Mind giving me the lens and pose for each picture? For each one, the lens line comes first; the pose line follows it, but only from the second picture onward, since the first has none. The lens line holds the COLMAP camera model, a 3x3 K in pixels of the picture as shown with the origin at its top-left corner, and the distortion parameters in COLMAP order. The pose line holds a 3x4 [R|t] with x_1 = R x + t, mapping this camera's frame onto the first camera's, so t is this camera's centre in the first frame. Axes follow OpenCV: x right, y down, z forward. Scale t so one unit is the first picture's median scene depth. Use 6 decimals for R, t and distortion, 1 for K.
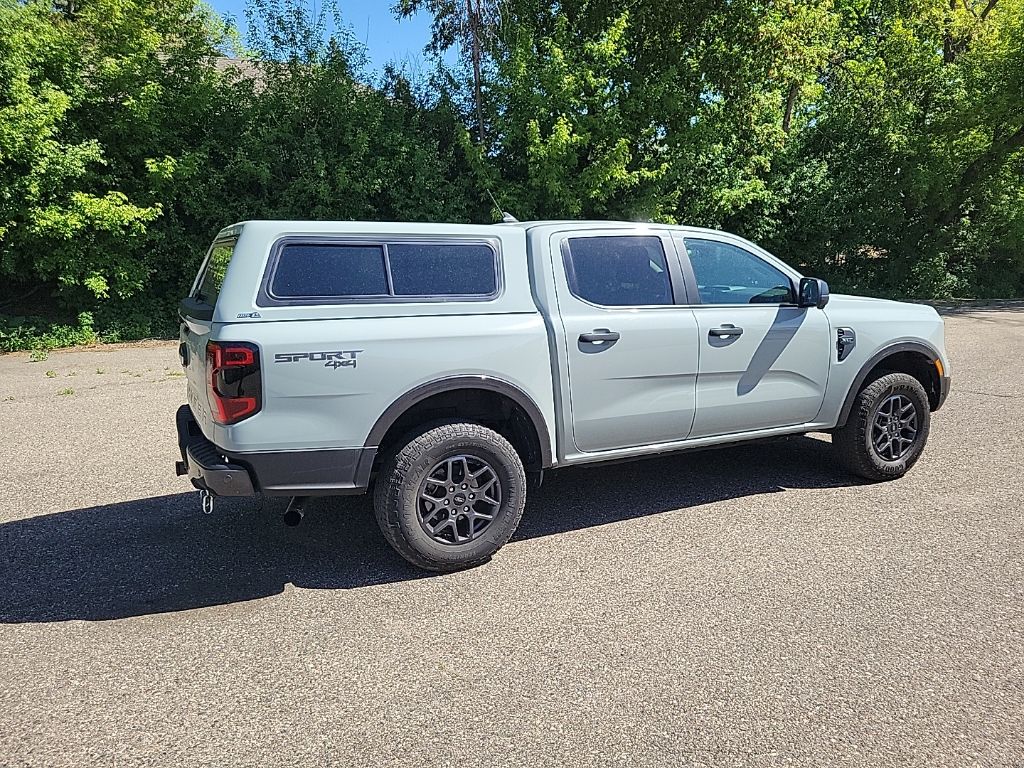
lens RADIAL K [[772.1, 0, 533.8], [0, 772.1, 373.0], [0, 0, 1]] dist [0.055765, -0.039028]
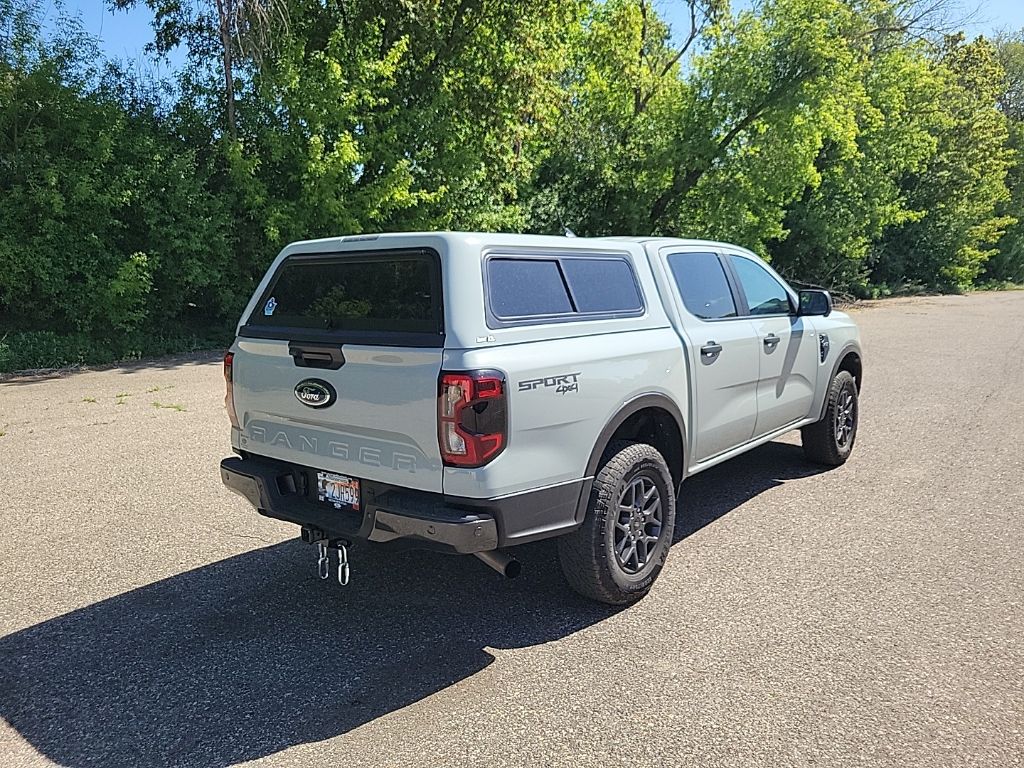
lens RADIAL K [[771.8, 0, 534.9], [0, 771.8, 357.7], [0, 0, 1]] dist [0.043196, -0.028900]
pose [[0.913039, -0.051380, 0.404623, -0.416233], [0.070963, 0.996915, -0.033539, -0.013002], [-0.401652, 0.059335, 0.913868, 0.117432]]
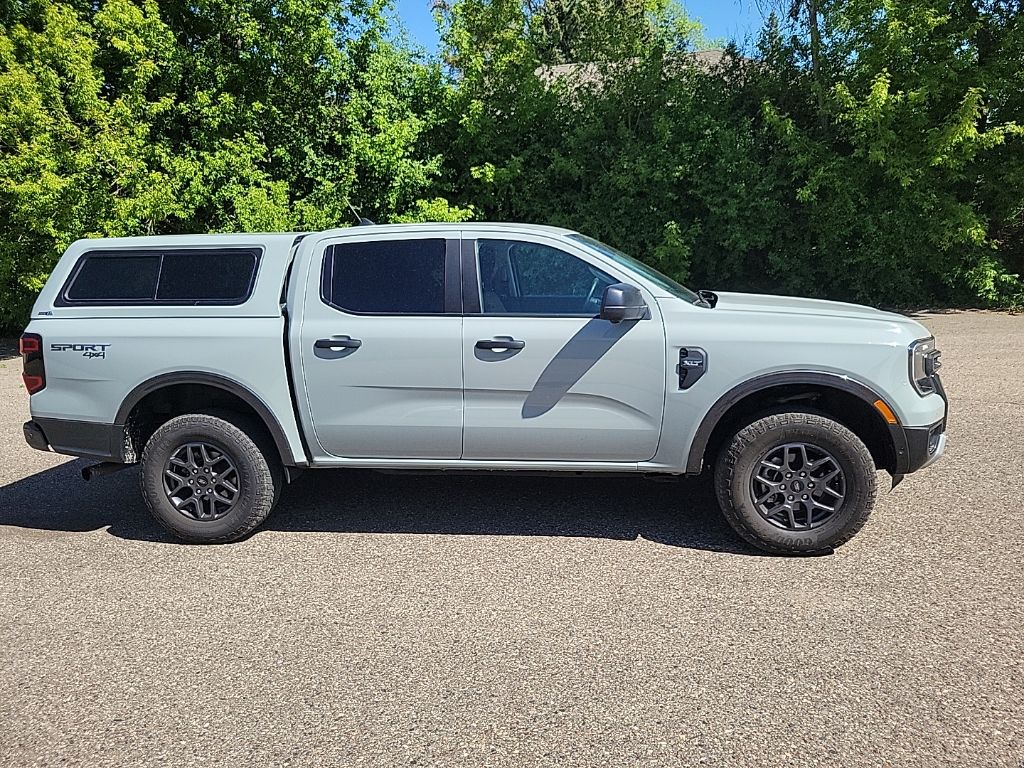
lens RADIAL K [[777.2, 0, 529.2], [0, 777.2, 371.8], [0, 0, 1]] dist [0.054023, -0.039119]
pose [[0.812614, 0.074993, -0.577957, 0.664350], [-0.063613, 0.997175, 0.039948, -0.050360], [0.579320, 0.004303, 0.815089, 0.244794]]
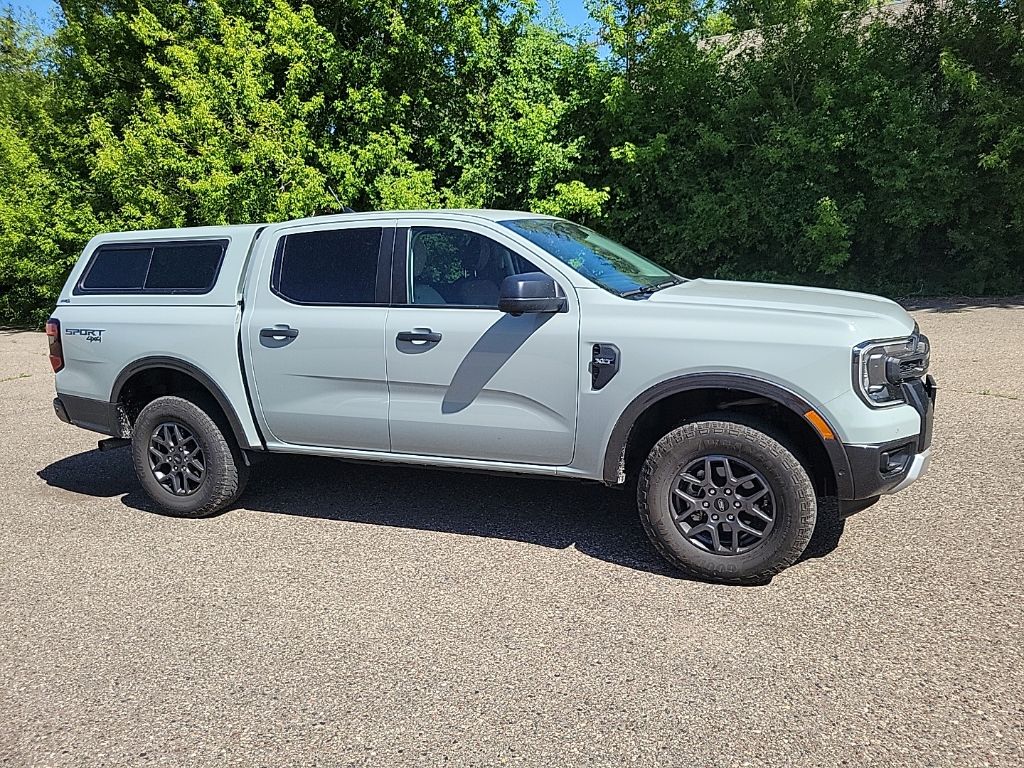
lens RADIAL K [[780.9, 0, 529.4], [0, 780.9, 376.6], [0, 0, 1]] dist [0.054545, -0.037630]
pose [[0.629681, 0.113107, -0.768576, 0.835458], [-0.074393, 0.993577, 0.085271, -0.077529], [0.773284, 0.003483, 0.634051, 0.456159]]
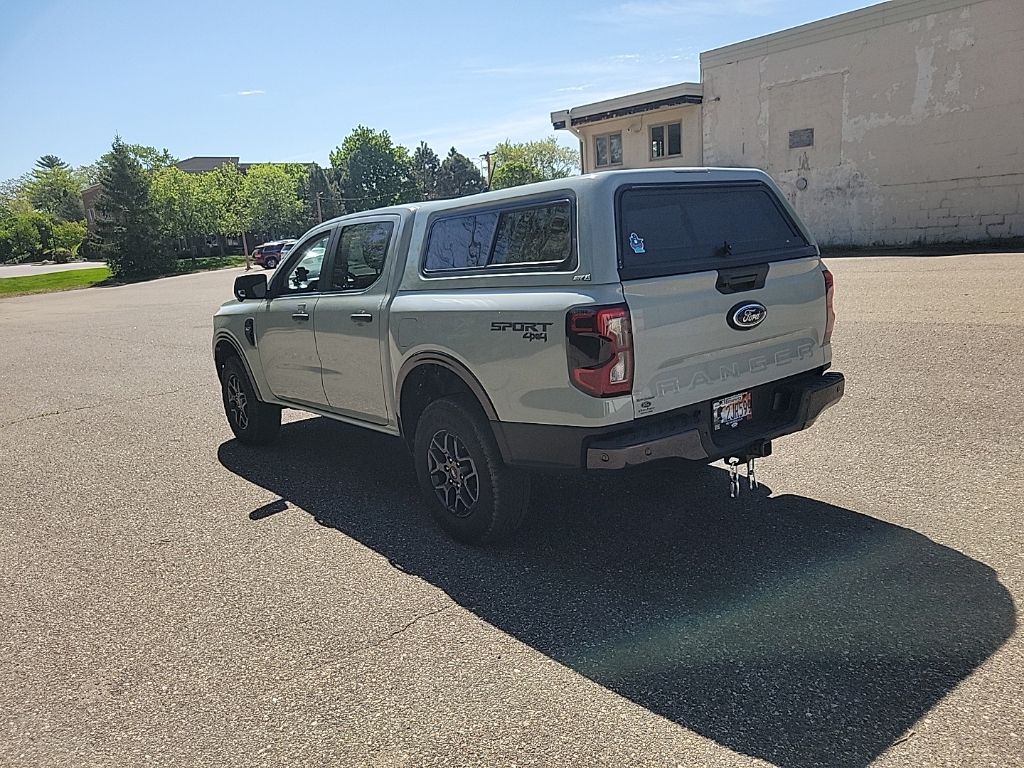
lens RADIAL K [[757.1, 0, 518.8], [0, 757.1, 375.3], [0, 0, 1]] dist [0.040794, -0.013758]
pose [[-0.174796, -0.142613, 0.974222, -0.903605], [0.227971, 0.956706, 0.180951, -0.124644], [-0.957849, 0.253724, -0.134717, 1.009590]]
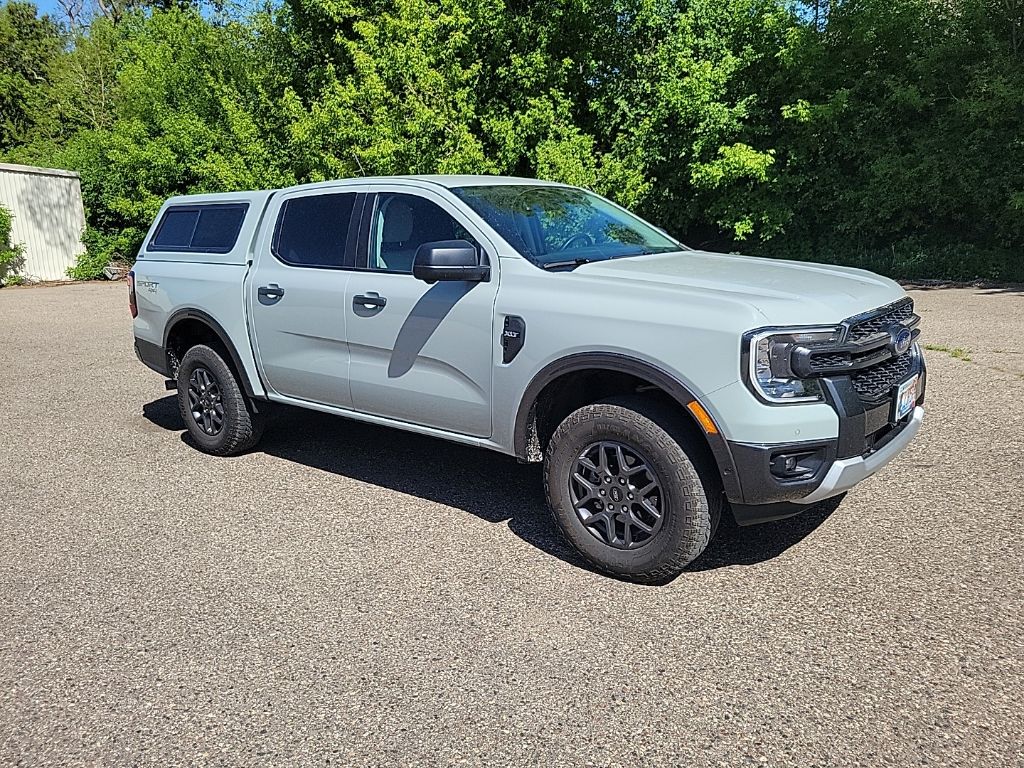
lens RADIAL K [[780.9, 0, 529.4], [0, 780.9, 376.6], [0, 0, 1]] dist [0.054545, -0.037630]
pose [[0.390206, 0.181216, -0.902718, 0.951856], [-0.105767, 0.982772, 0.151568, -0.102625], [0.914632, 0.036335, 0.402650, 0.679489]]
